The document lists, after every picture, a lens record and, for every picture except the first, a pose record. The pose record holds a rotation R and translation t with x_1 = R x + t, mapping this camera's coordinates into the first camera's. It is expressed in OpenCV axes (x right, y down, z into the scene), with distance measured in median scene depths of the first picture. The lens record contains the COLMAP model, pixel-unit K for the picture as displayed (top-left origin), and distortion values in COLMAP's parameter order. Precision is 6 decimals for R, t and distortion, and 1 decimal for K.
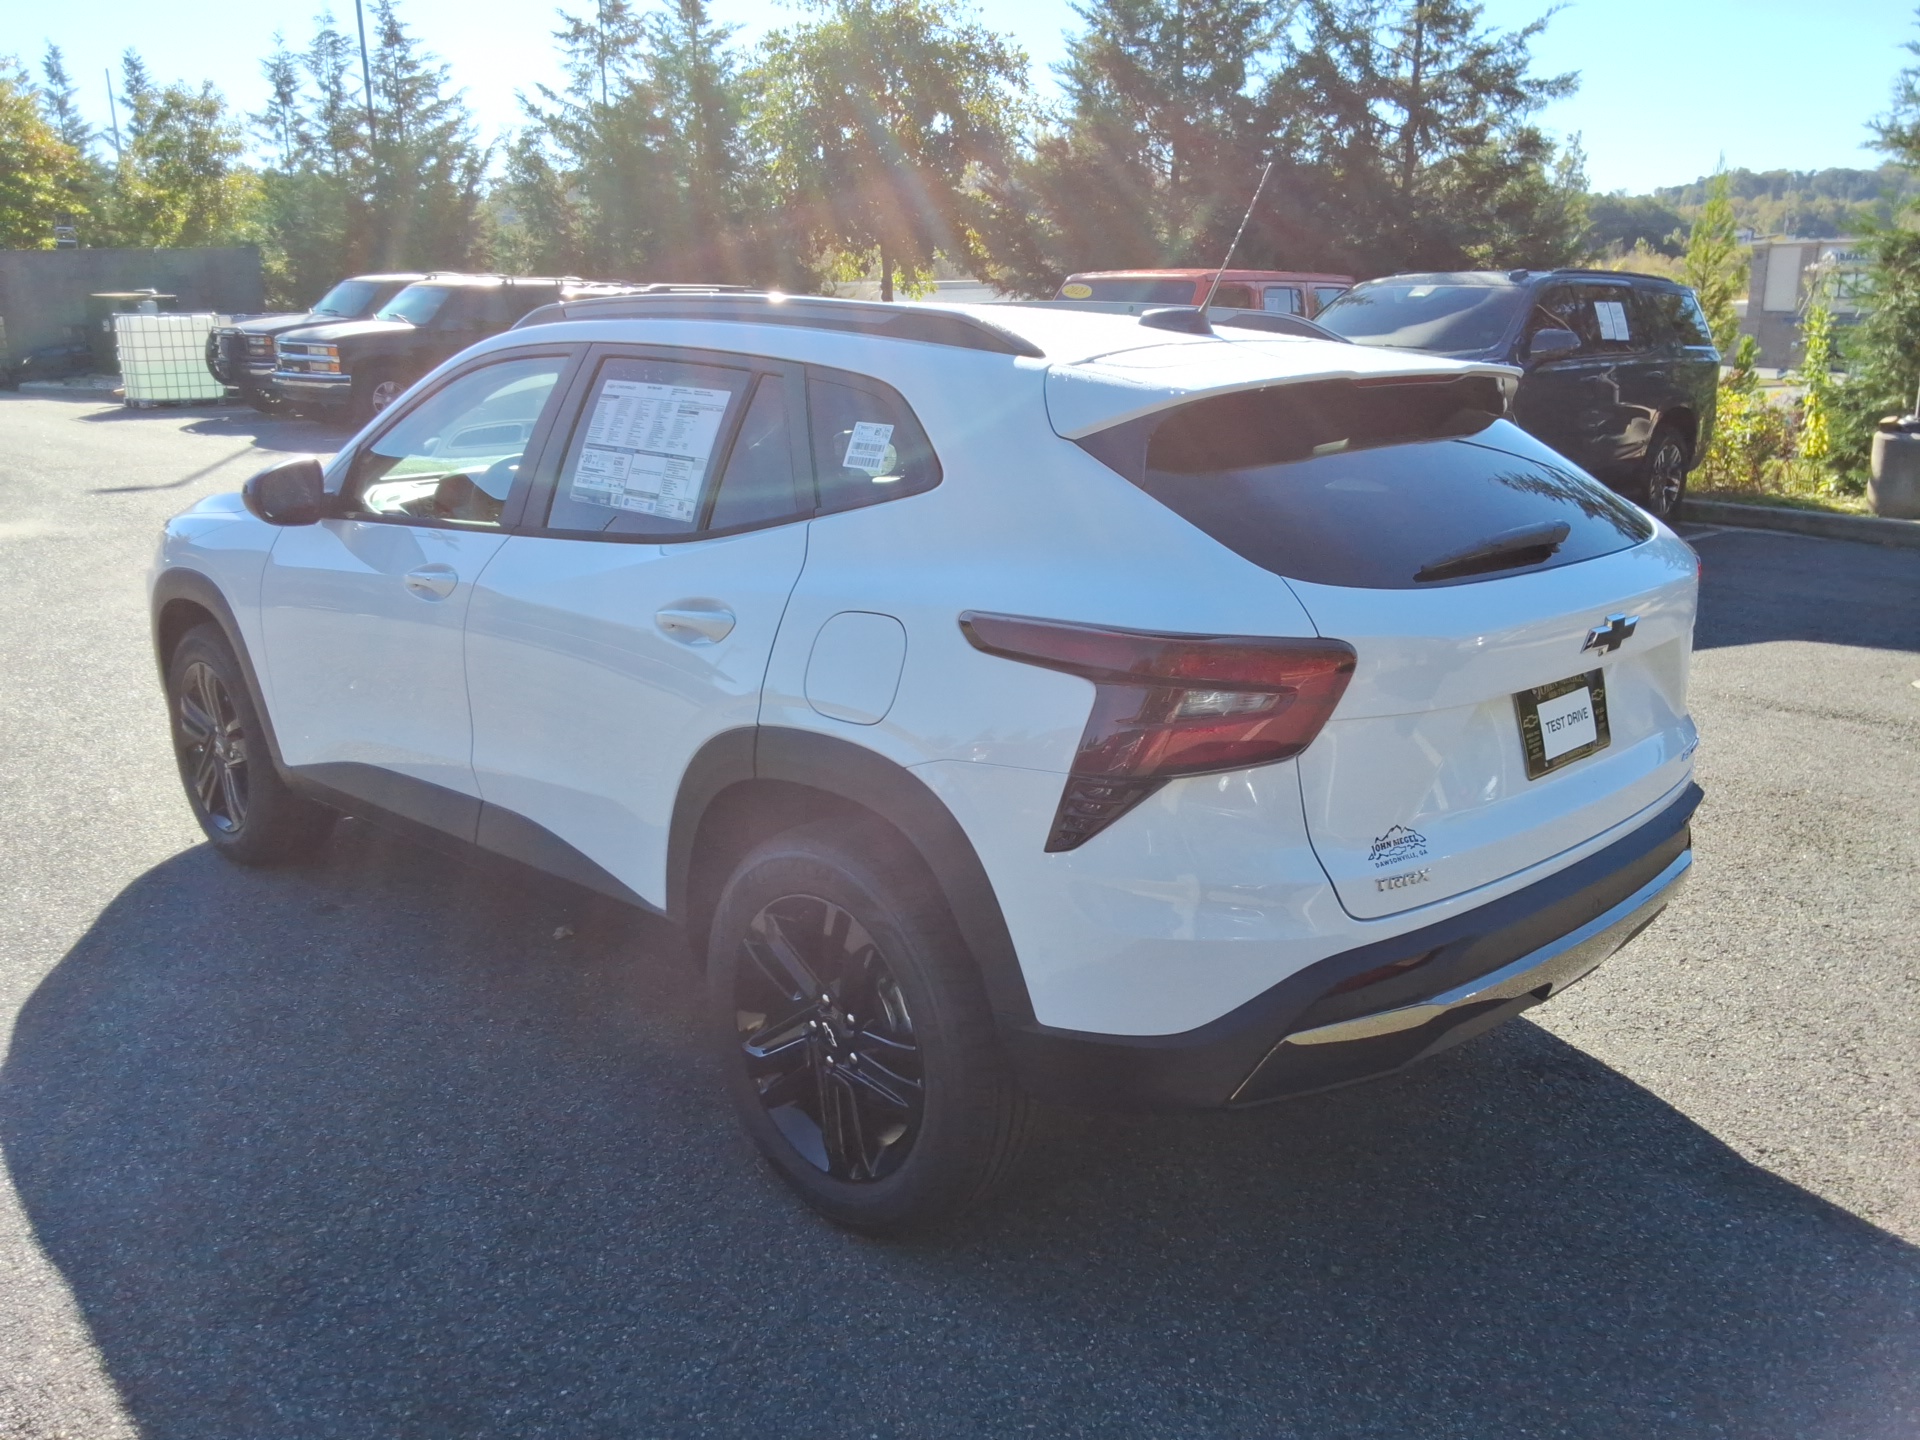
lens RADIAL K [[1575.7, 0, 970.9], [0, 1575.7, 717.1], [0, 0, 1]] dist [0.096561, -0.141904]
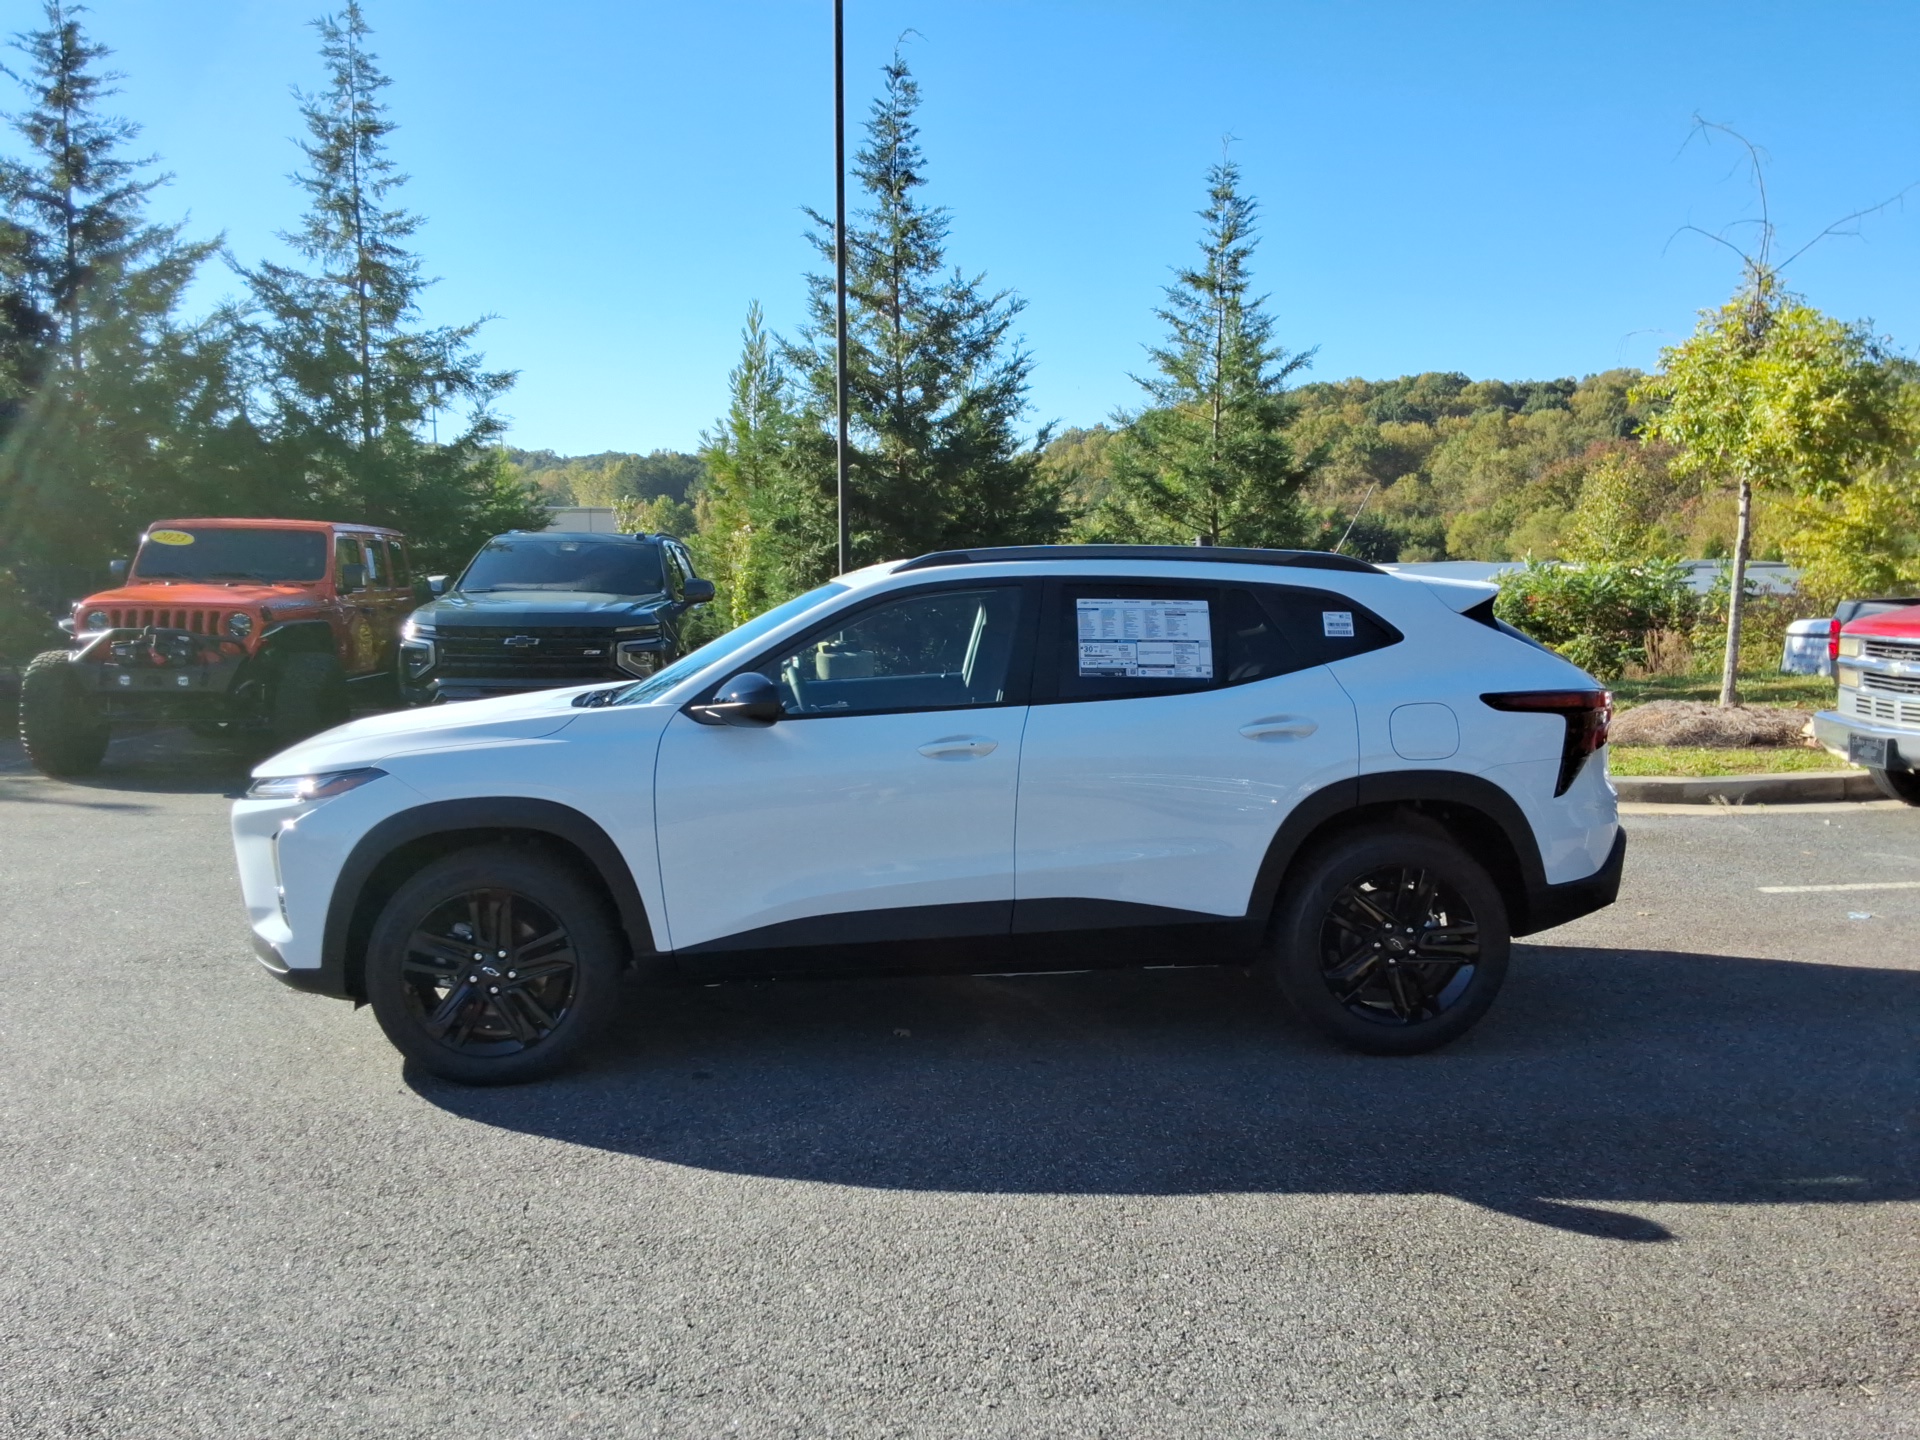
lens RADIAL K [[1575.7, 0, 966.1], [0, 1575.7, 716.9], [0, 0, 1]] dist [0.096561, -0.141904]
pose [[0.653013, -0.078171, 0.753301, -1.663185], [0.194964, 0.978487, -0.067469, -0.023549], [-0.731822, 0.190925, 0.654206, 0.129637]]
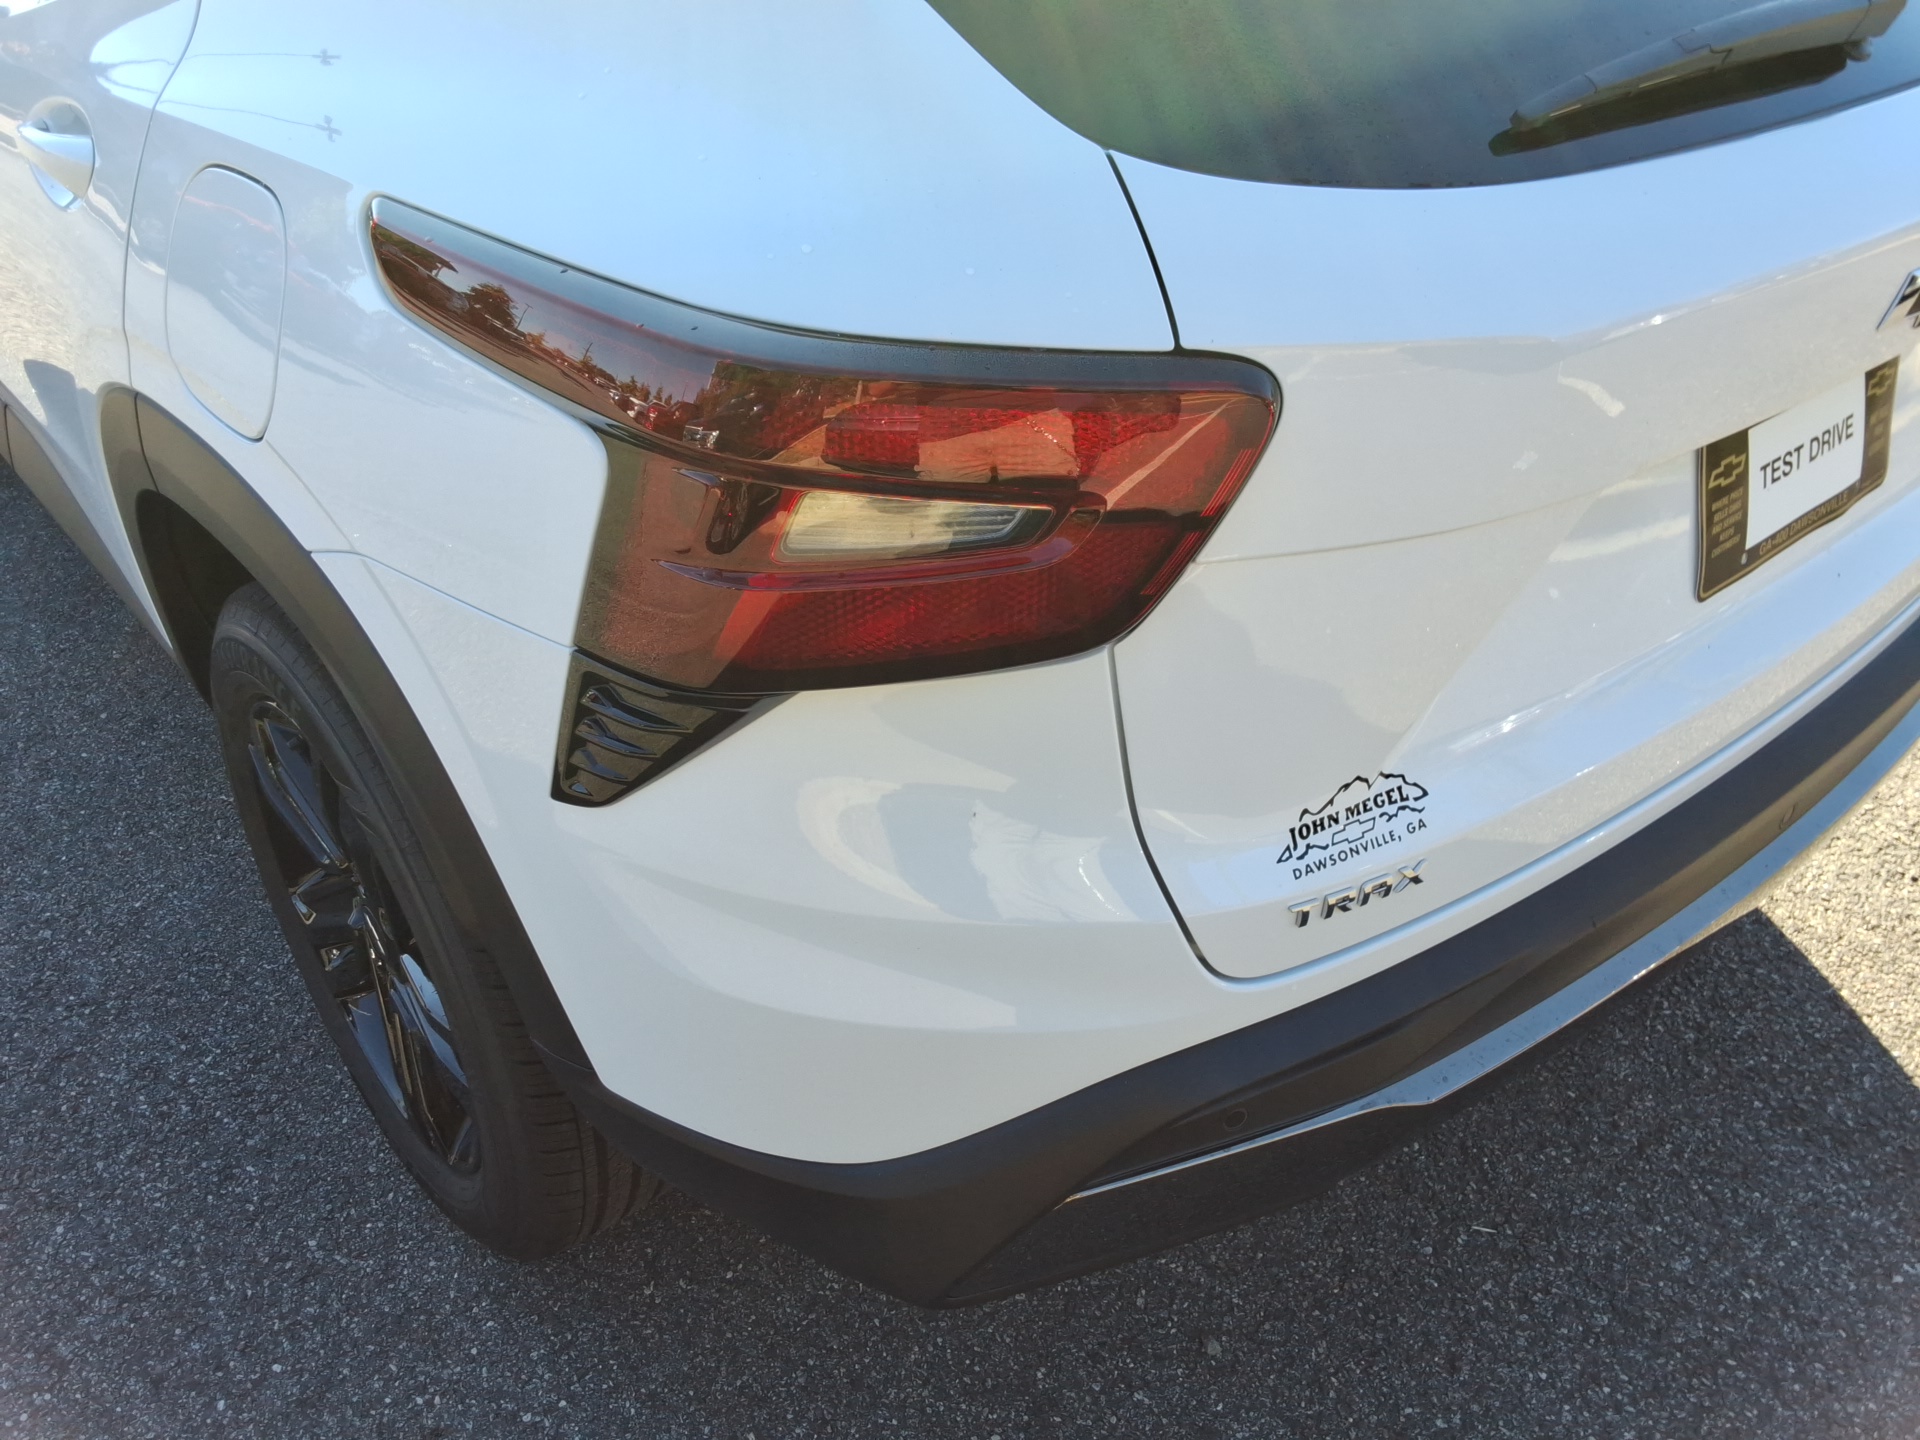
lens RADIAL K [[1575.7, 0, 972.9], [0, 1575.7, 742.4], [0, 0, 1]] dist [0.096561, -0.141904]
pose [[0.996592, 0.050295, -0.065389, 0.160806], [-0.023958, 0.934946, 0.353981, -0.075330], [0.078938, -0.351207, 0.932964, 0.497586]]
